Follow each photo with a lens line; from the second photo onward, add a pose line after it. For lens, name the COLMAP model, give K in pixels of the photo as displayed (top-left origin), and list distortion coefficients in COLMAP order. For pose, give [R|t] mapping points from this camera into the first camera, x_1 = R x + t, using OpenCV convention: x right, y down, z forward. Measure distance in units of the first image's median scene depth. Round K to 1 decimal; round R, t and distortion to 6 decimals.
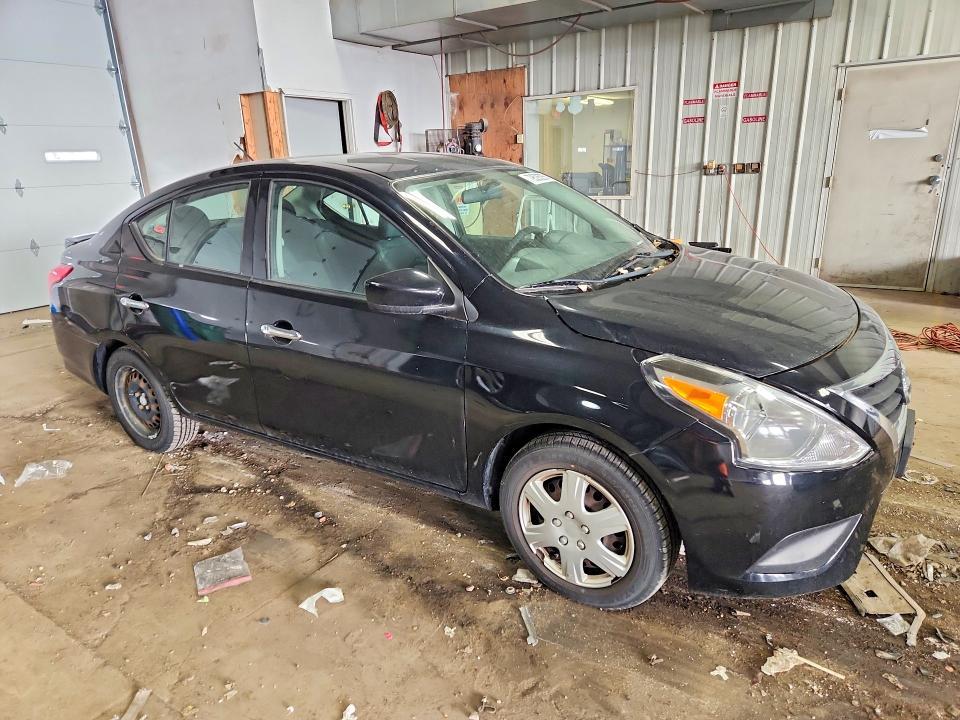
lens RADIAL K [[613.2, 0, 480.0], [0, 613.2, 360.0], [0, 0, 1]] dist [0.064630, -0.037537]
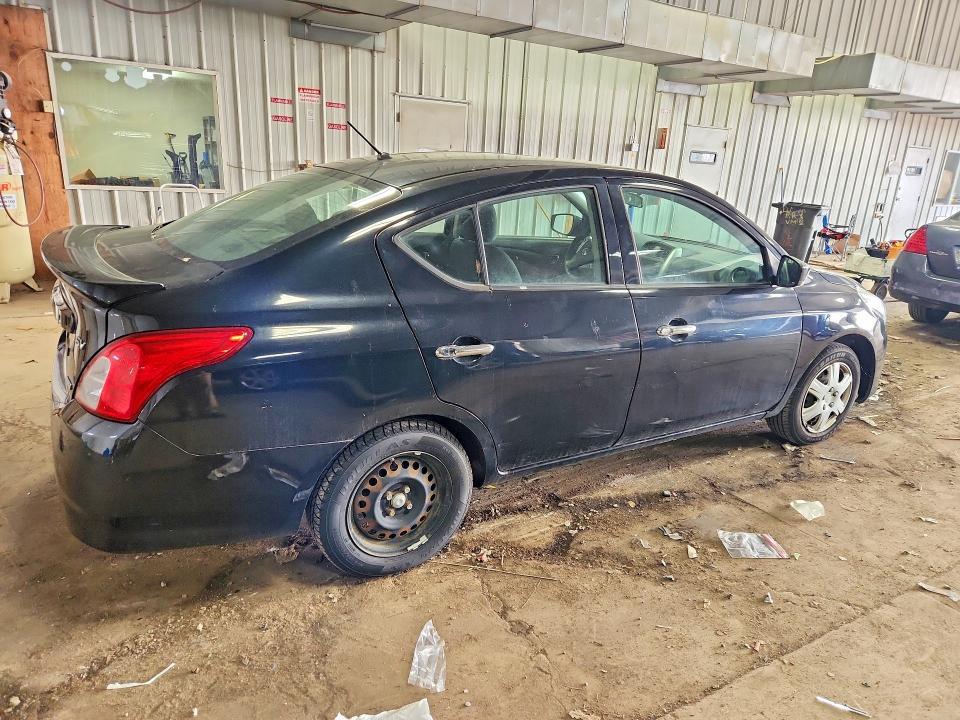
lens RADIAL K [[622.4, 0, 480.0], [0, 622.4, 360.0], [0, 0, 1]] dist [0.012565, 0.001616]
pose [[0.454100, -0.209794, 0.865898, -0.512139], [0.204776, 0.970439, 0.127733, -0.070449], [-0.867099, 0.119312, 0.483637, 0.289647]]
